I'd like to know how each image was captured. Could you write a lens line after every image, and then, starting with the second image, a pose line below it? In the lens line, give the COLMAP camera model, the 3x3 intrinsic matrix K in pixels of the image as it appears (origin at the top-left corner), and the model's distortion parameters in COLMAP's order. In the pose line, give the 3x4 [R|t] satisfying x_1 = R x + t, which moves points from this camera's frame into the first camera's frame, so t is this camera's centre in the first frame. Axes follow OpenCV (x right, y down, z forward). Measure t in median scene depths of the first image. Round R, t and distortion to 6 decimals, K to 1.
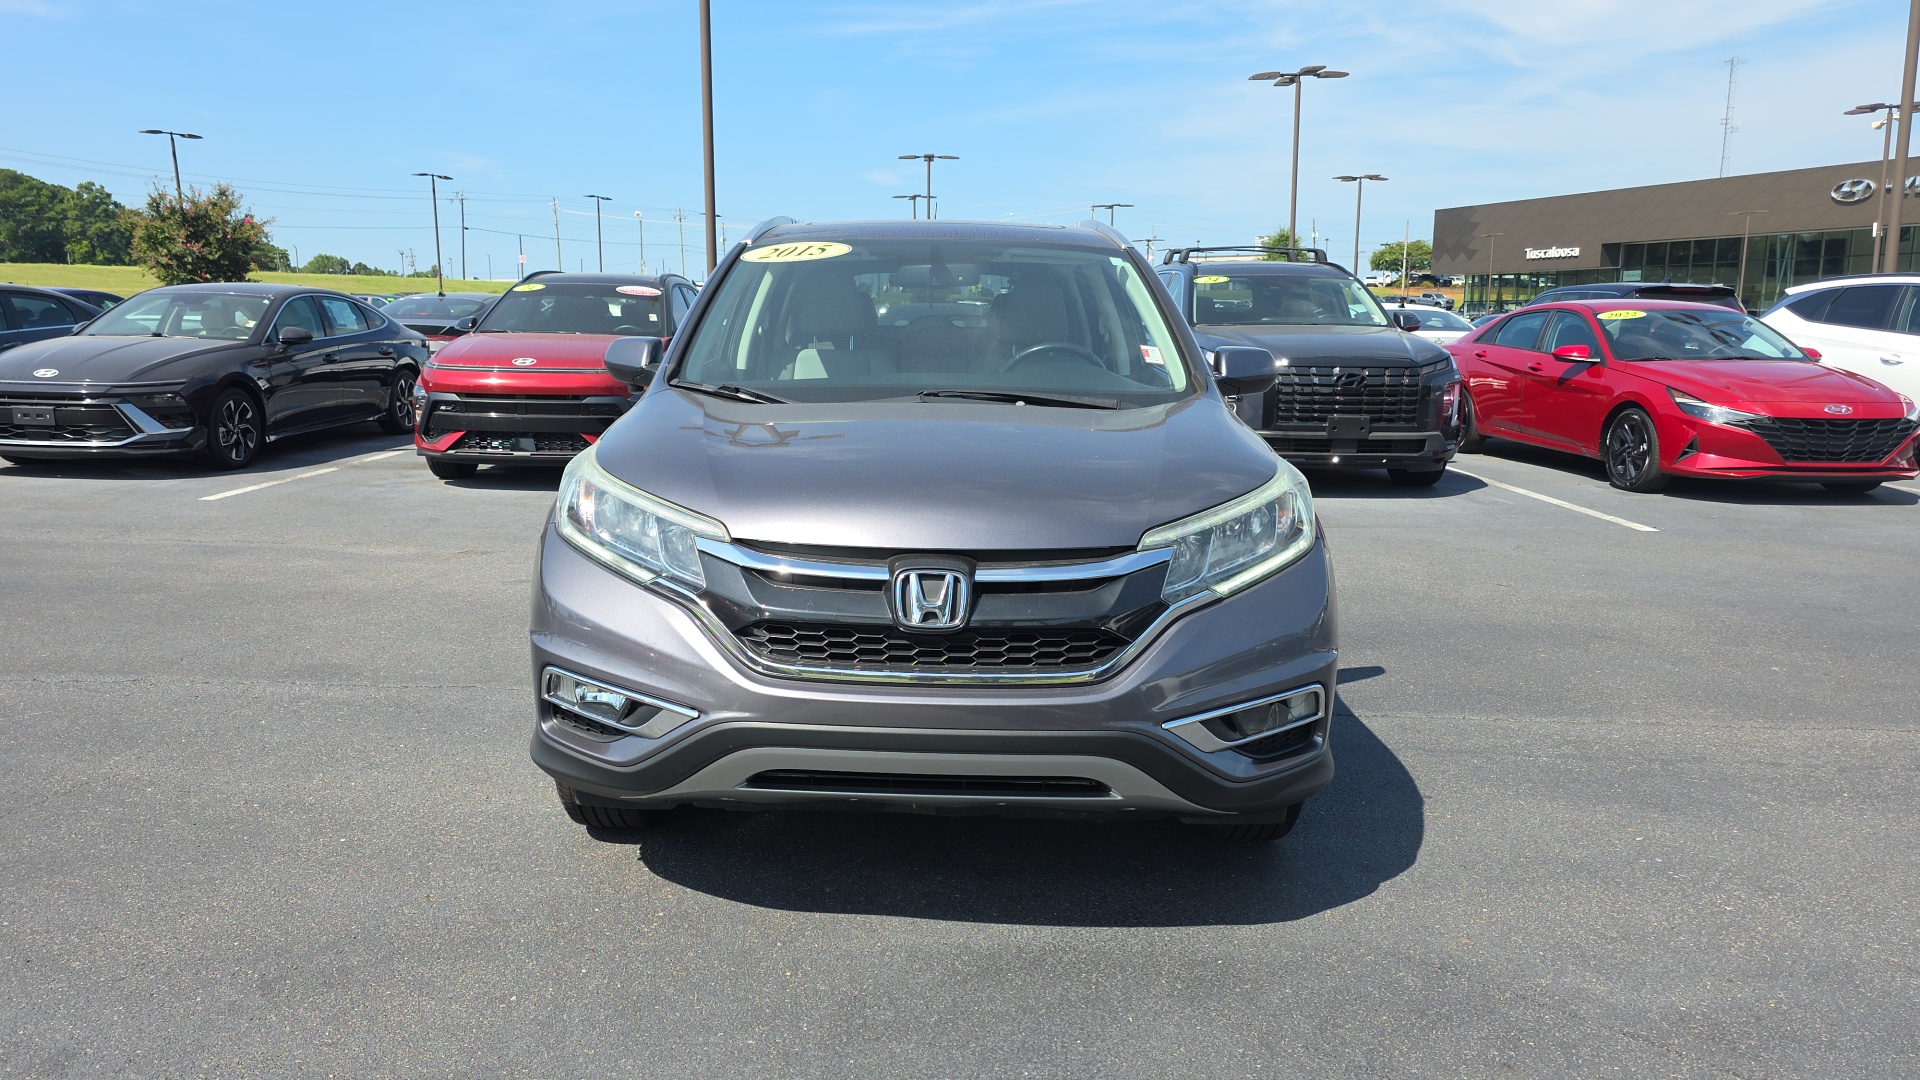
lens RADIAL K [[1340.2, 0, 960.0], [0, 1340.2, 540.0], [0, 0, 1]] dist [0.024295, -0.048357]
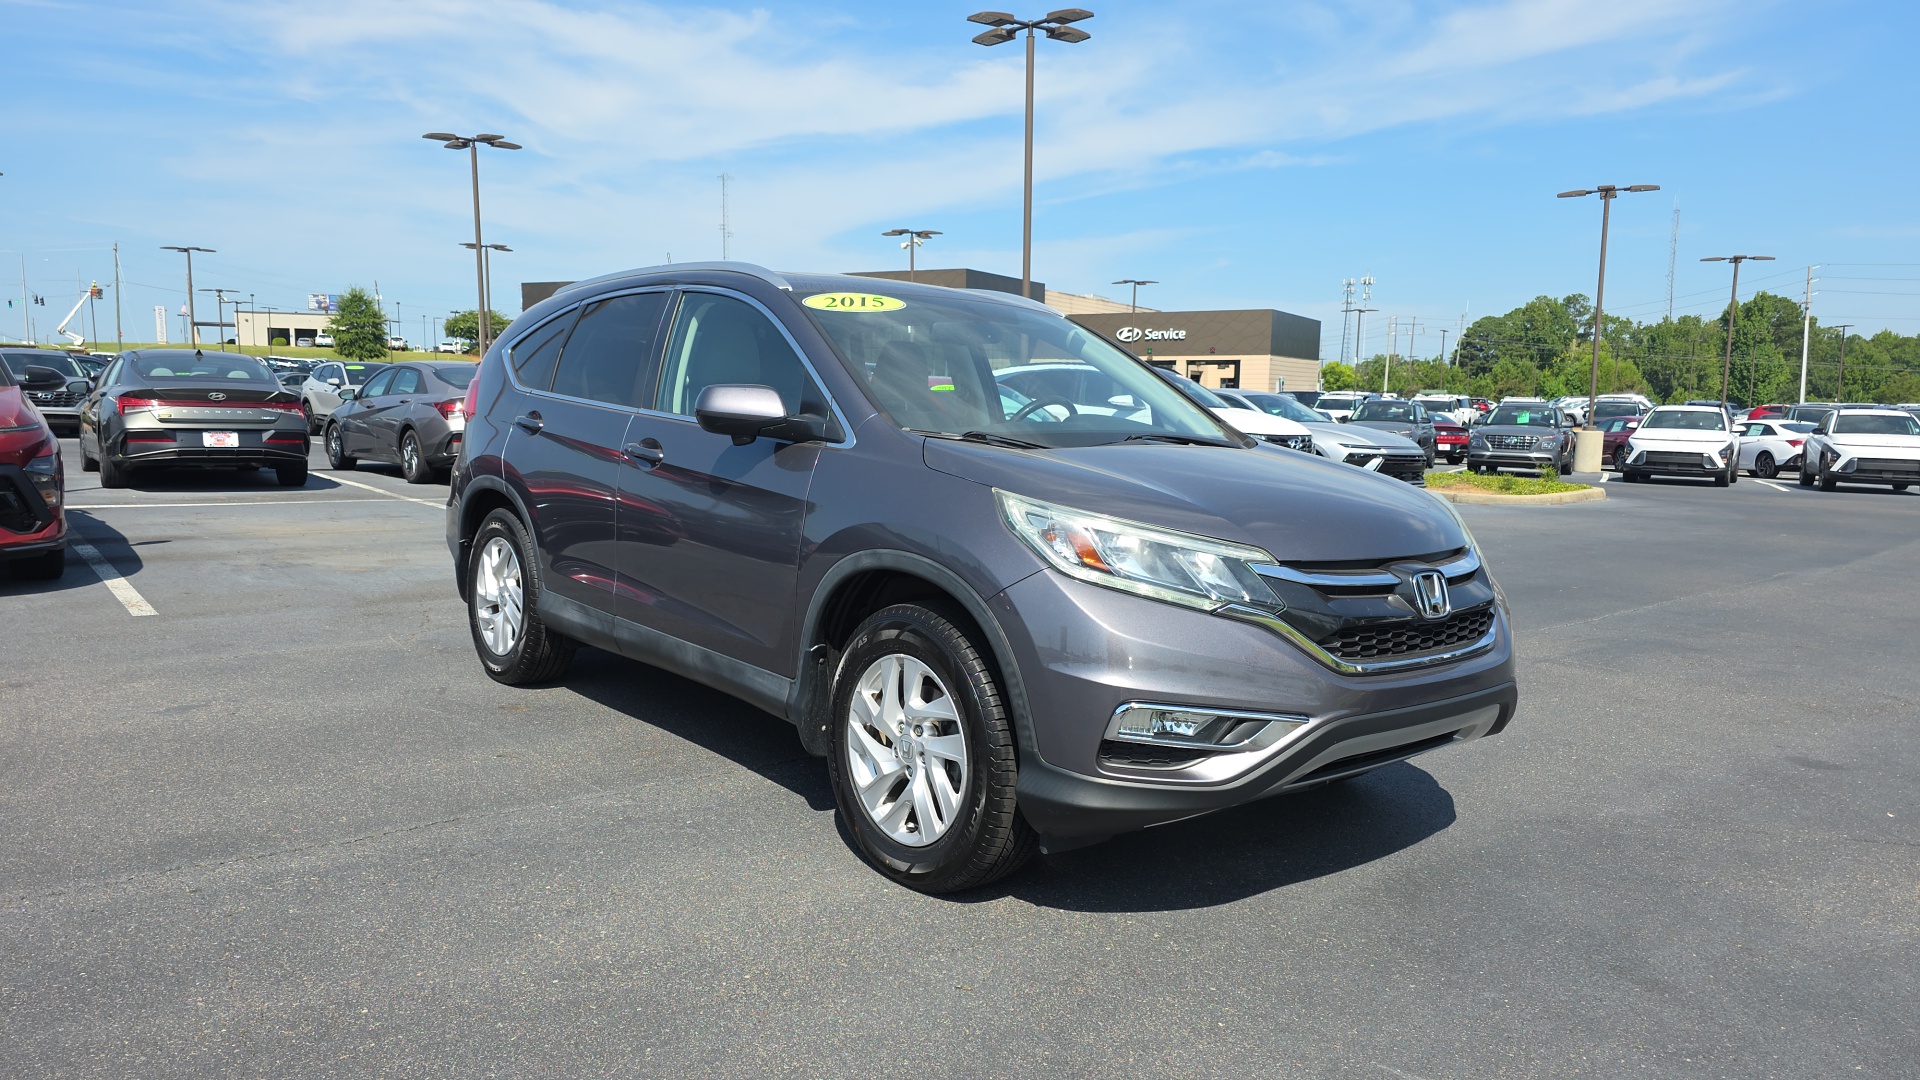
lens RADIAL K [[1332.7, 0, 924.4], [0, 1332.7, 539.4], [0, 0, 1]] dist [0.035693, -0.046384]
pose [[0.728459, -0.053904, 0.682966, -0.703581], [0.088653, 0.995935, -0.015953, -0.017570], [-0.679329, 0.072168, 0.730276, 0.231759]]
